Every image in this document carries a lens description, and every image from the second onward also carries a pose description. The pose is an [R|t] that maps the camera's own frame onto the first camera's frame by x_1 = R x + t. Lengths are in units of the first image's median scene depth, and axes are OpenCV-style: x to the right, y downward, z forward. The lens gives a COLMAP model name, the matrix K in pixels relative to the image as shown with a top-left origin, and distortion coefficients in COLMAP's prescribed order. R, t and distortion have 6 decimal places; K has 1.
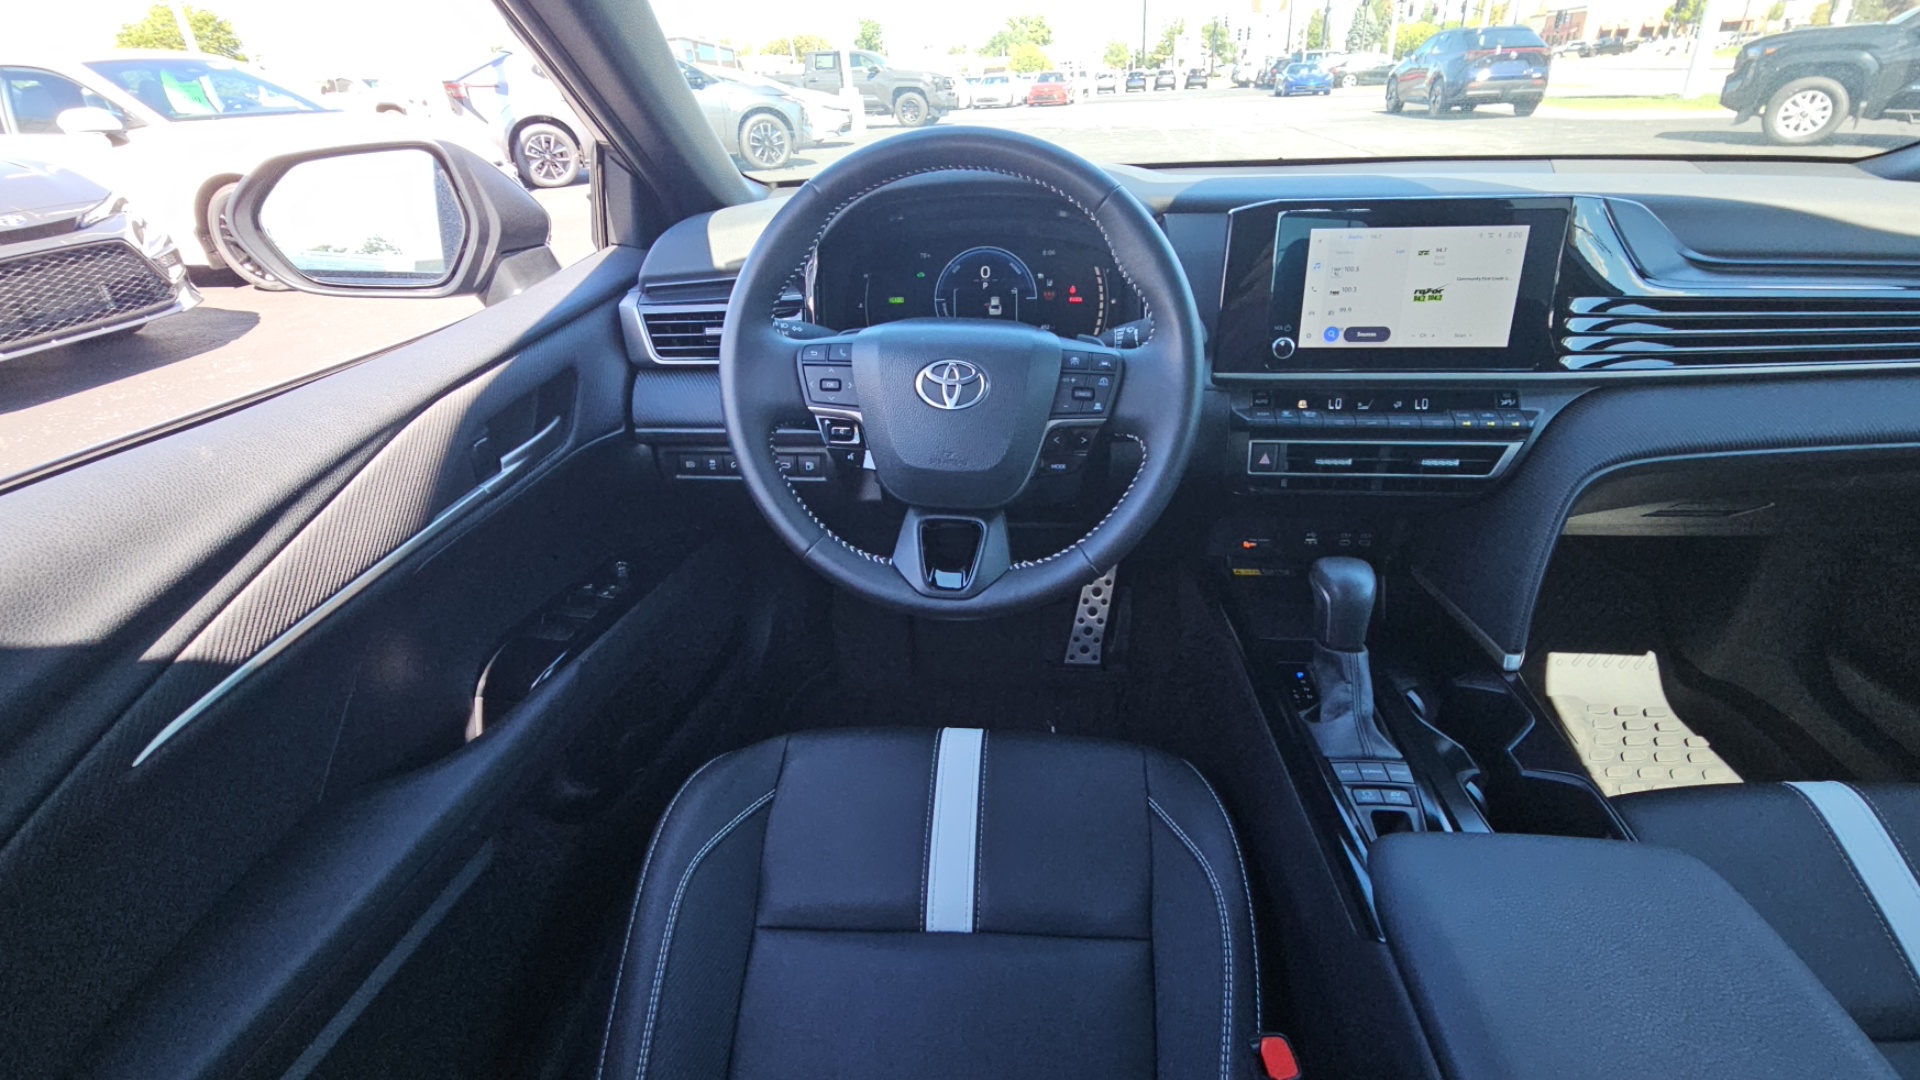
lens RADIAL K [[861.2, 0, 982.2], [0, 861.2, 541.1], [0, 0, 1]] dist [0.008316, -0.006284]
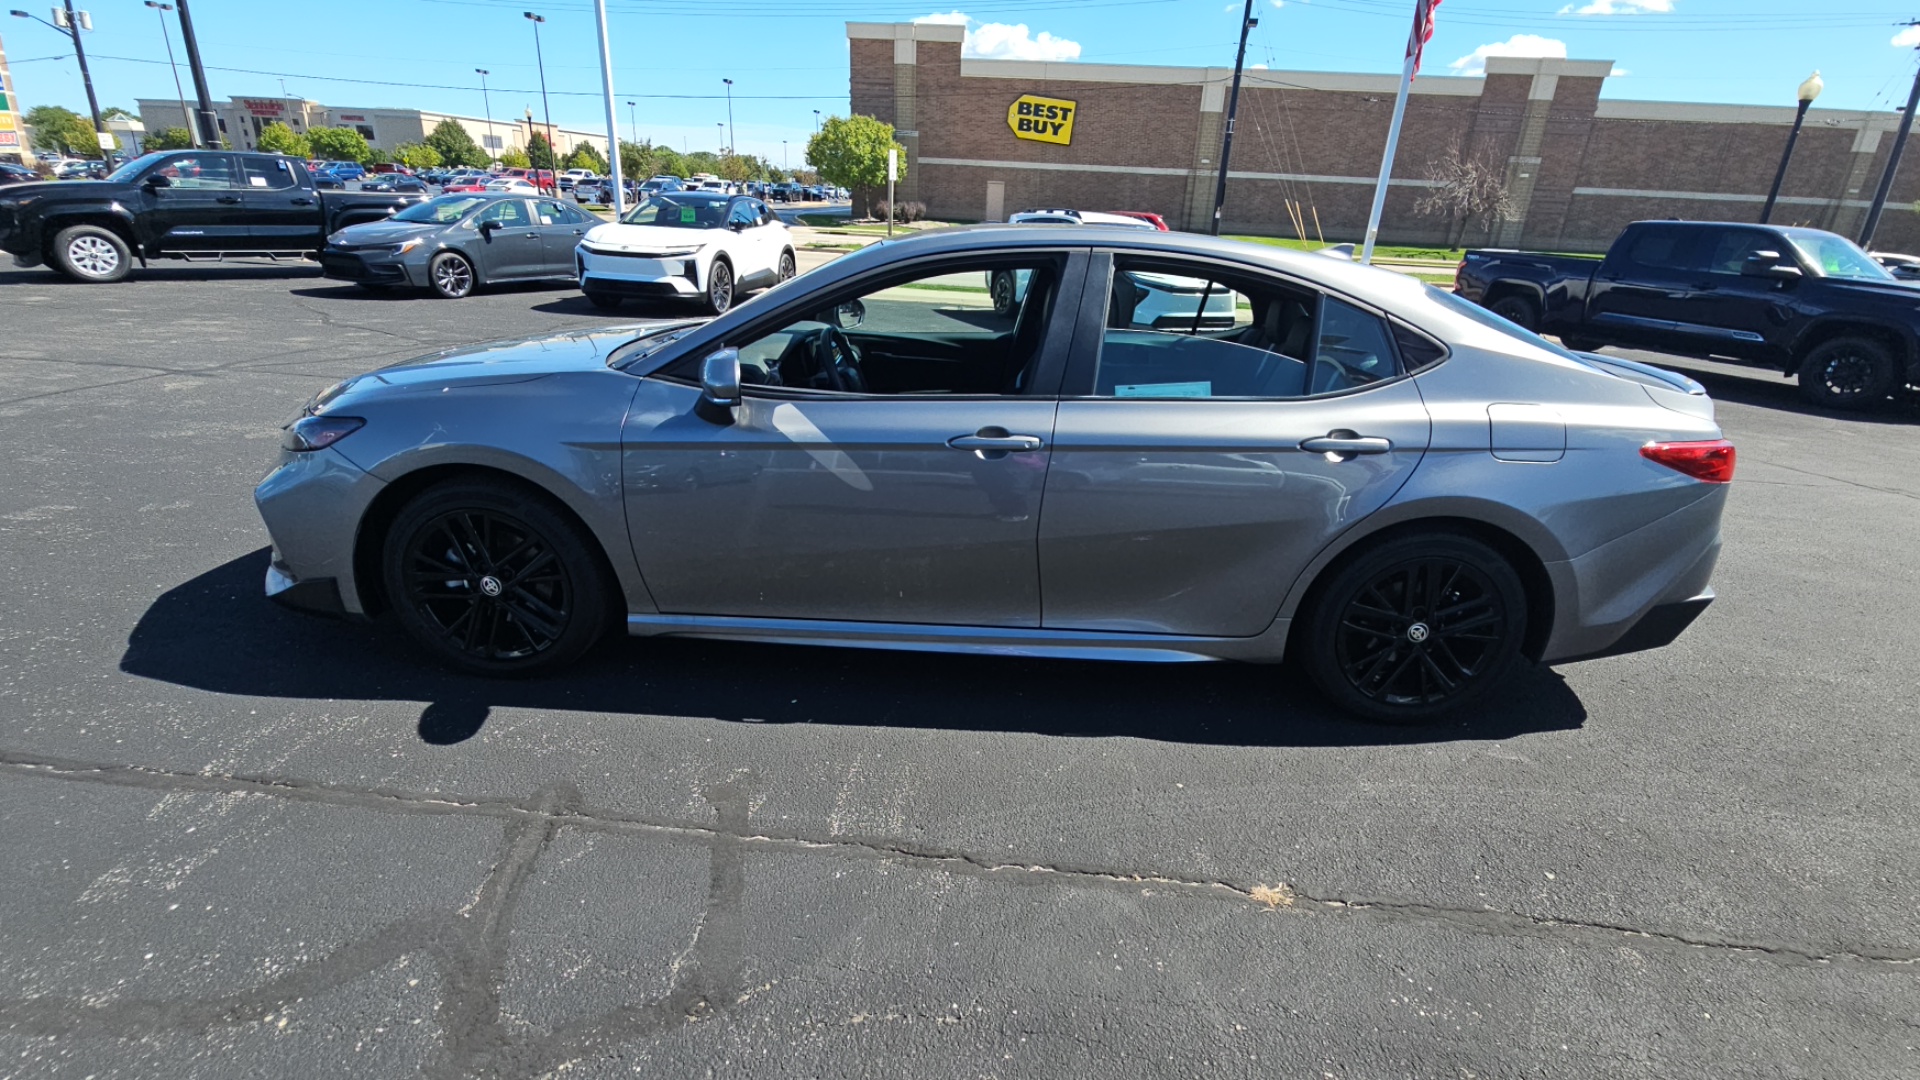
lens RADIAL K [[861.2, 0, 978.8], [0, 861.2, 548.6], [0, 0, 1]] dist [0.008316, -0.006284]
pose [[-0.056346, -0.327651, 0.943117, -3.408553], [0.430902, 0.844132, 0.319006, -0.418695], [-0.900638, 0.424366, 0.093622, 0.230257]]
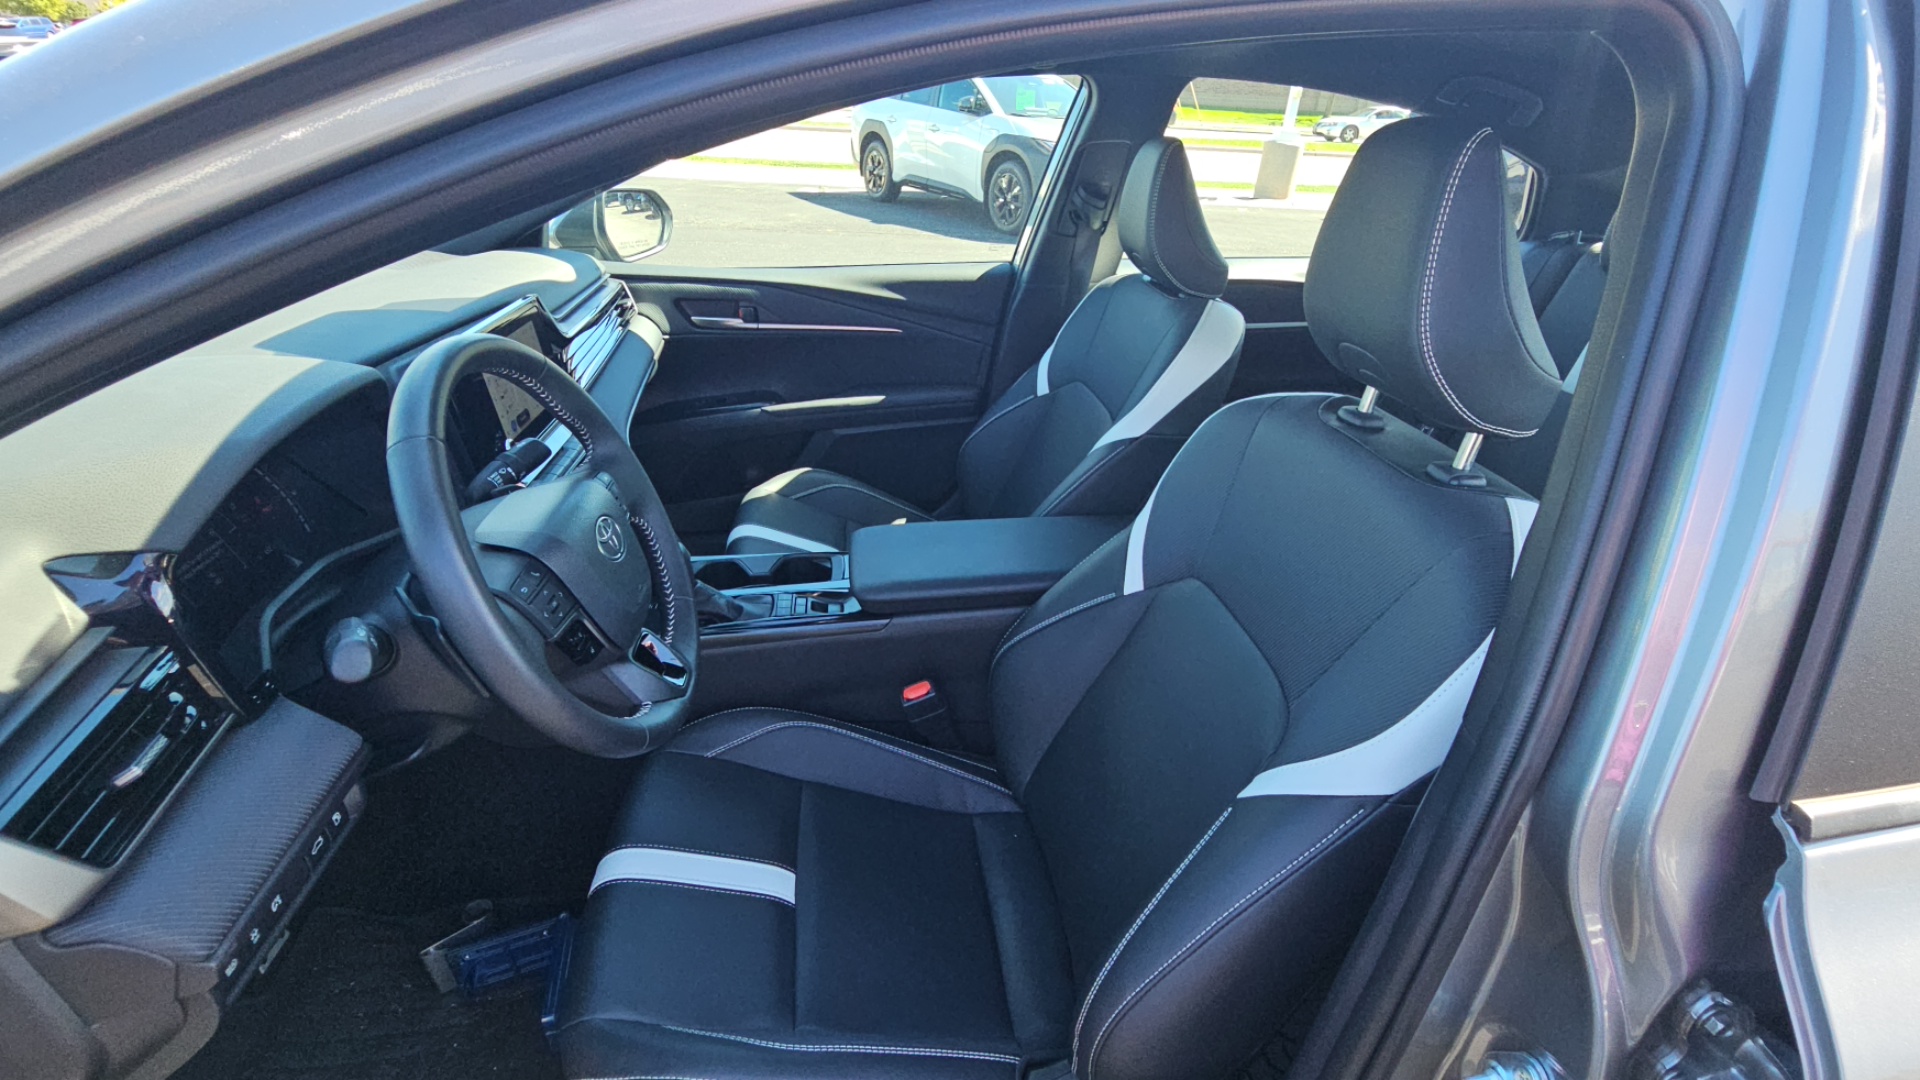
lens RADIAL K [[861.2, 0, 977.7], [0, 861.2, 540.1], [0, 0, 1]] dist [0.008316, -0.006284]
pose [[-0.215317, -0.425695, 0.878876, -0.846871], [0.426897, 0.768405, 0.476773, -0.379271], [-0.878292, 0.477847, 0.016277, 0.395888]]
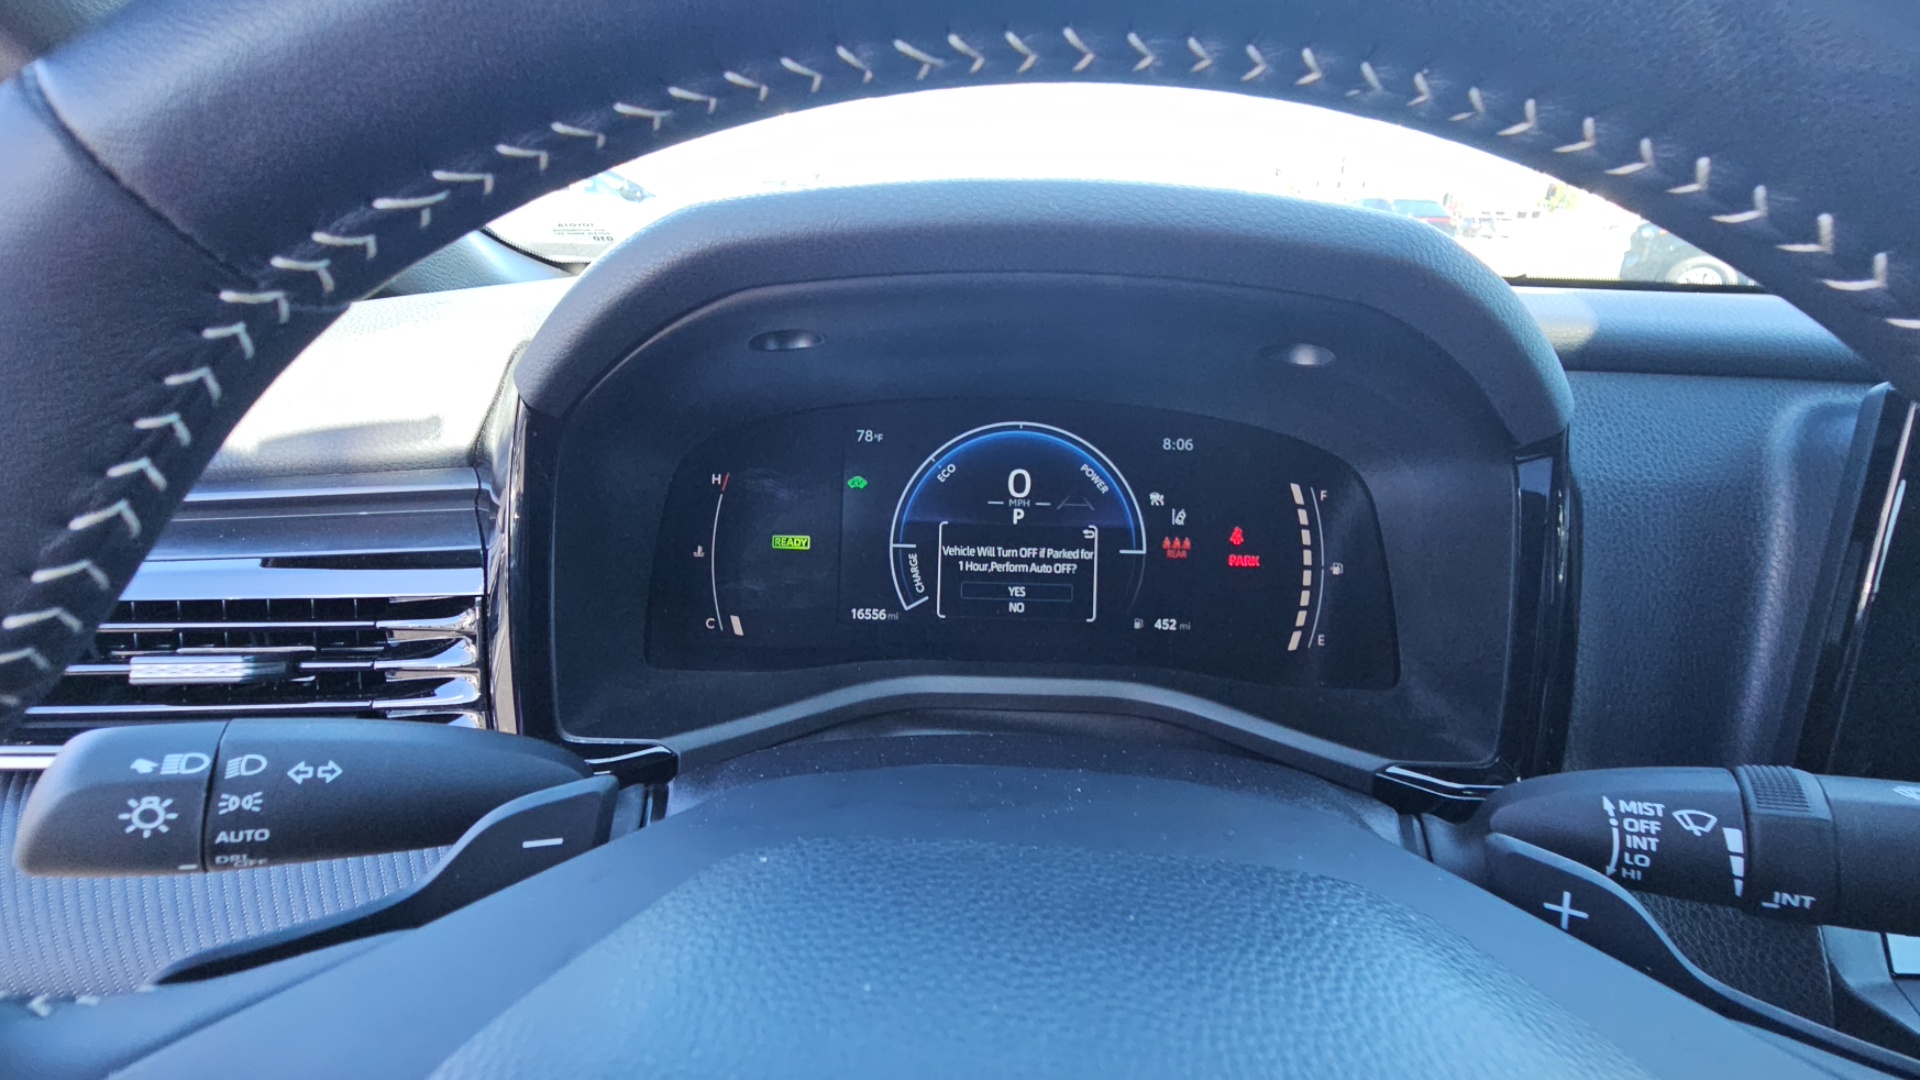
lens RADIAL K [[861.2, 0, 979.6], [0, 861.2, 554.9], [0, 0, 1]] dist [0.008316, -0.006284]
pose [[0.996719, 0.030016, 0.075166, -0.045887], [-0.020518, 0.992059, -0.124087, -0.240514], [-0.078294, 0.122138, 0.989420, 0.639265]]
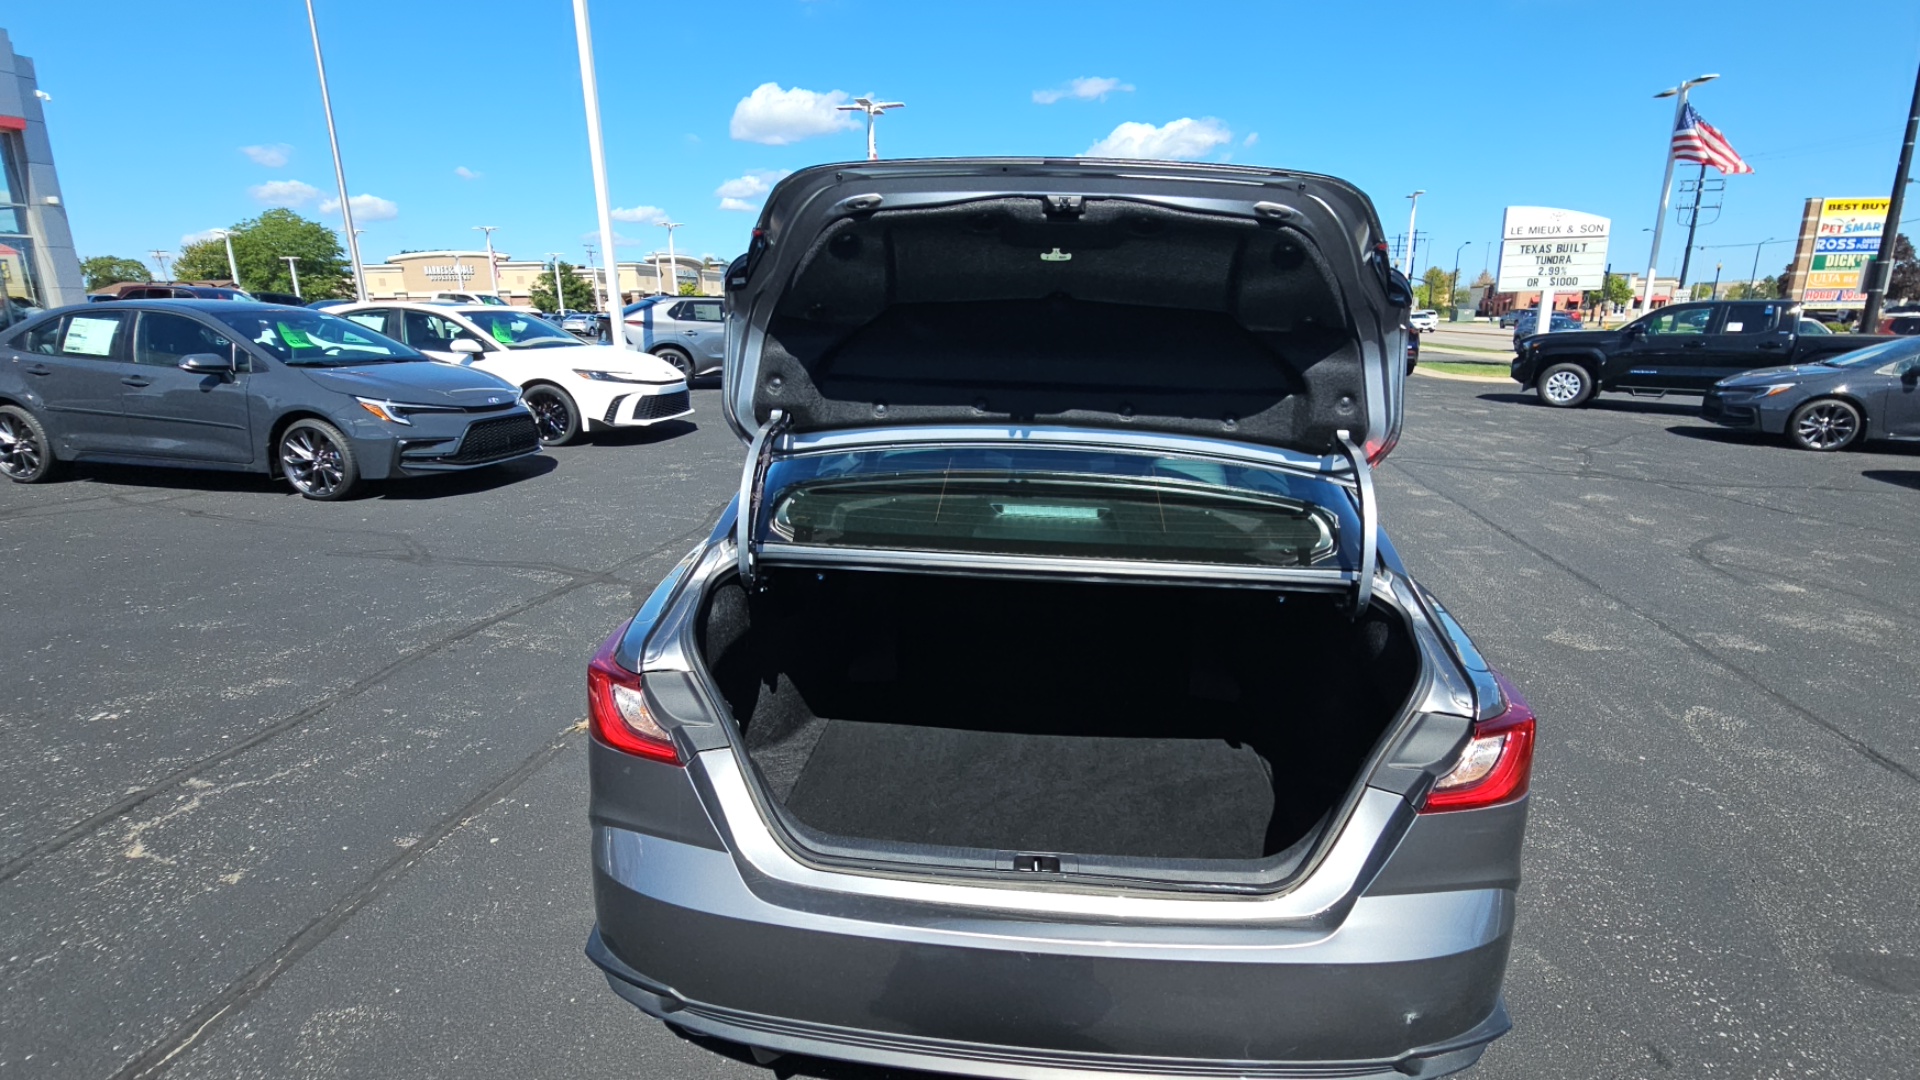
lens RADIAL K [[861.2, 0, 973.4], [0, 861.2, 547.8], [0, 0, 1]] dist [0.008316, -0.006284]
pose [[0.998692, 0.051079, -0.002084, 0.042162], [-0.050281, 0.974100, -0.220456, 1.420443], [-0.009231, 0.220272, 0.975395, -3.635501]]
